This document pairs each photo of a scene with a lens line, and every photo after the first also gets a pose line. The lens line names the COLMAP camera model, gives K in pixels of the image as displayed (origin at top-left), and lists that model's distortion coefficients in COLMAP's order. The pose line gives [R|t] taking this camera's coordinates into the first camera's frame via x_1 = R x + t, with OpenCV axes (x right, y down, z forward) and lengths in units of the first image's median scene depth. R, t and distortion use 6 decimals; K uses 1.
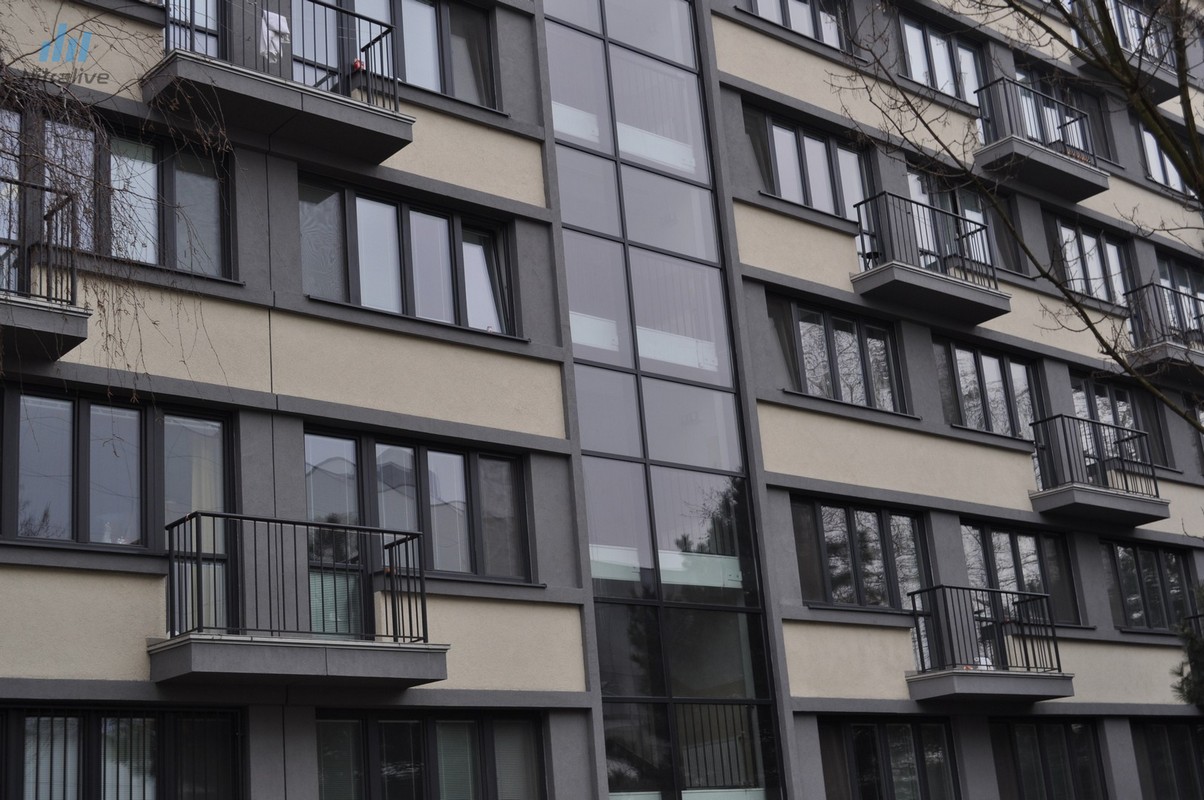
lens RADIAL K [[1649.3, 0, 602.0], [0, 1649.3, 400.0], [0, 0, 1]] dist [0.004661, -0.000468]
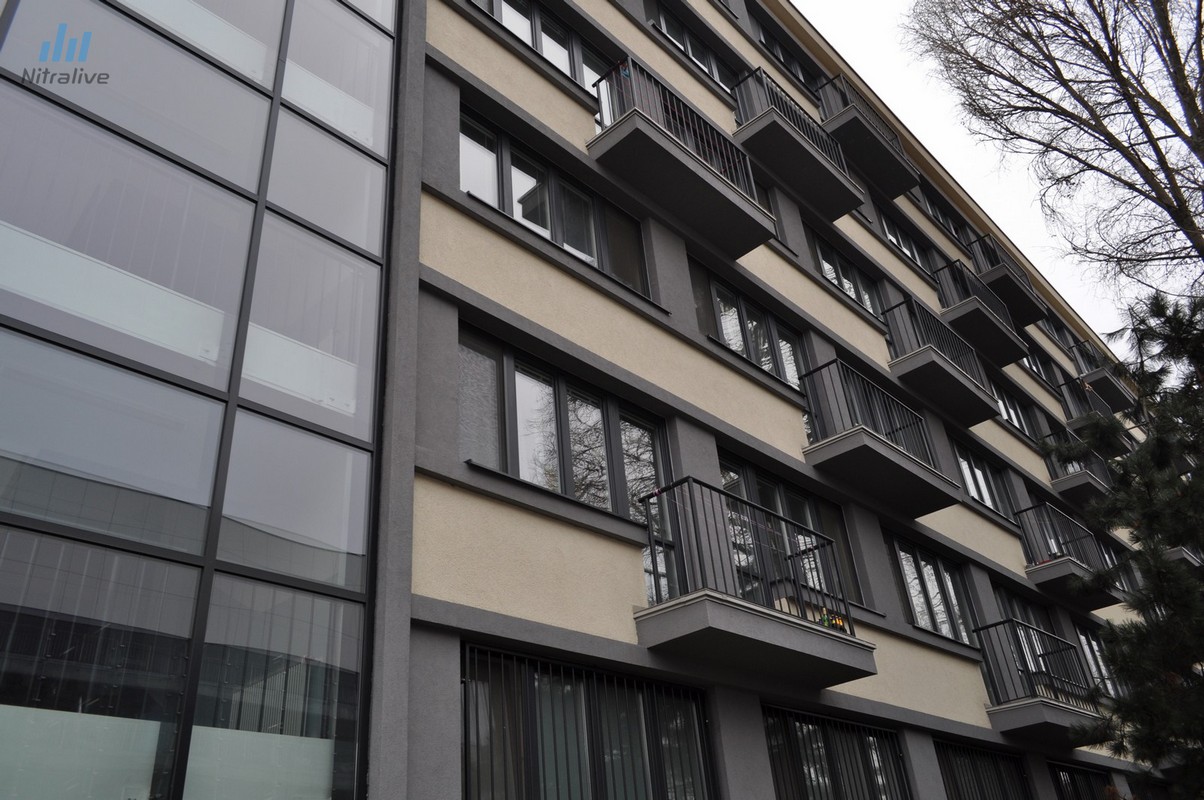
lens RADIAL K [[927.3, 0, 602.4], [0, 927.3, 406.7], [0, 0, 1]] dist [-0.010646, -0.007260]
pose [[0.995862, 0.046420, 0.078132, 0.106923], [-0.024882, 0.966129, -0.256859, -0.059086], [-0.087409, 0.253852, 0.963286, 0.639214]]
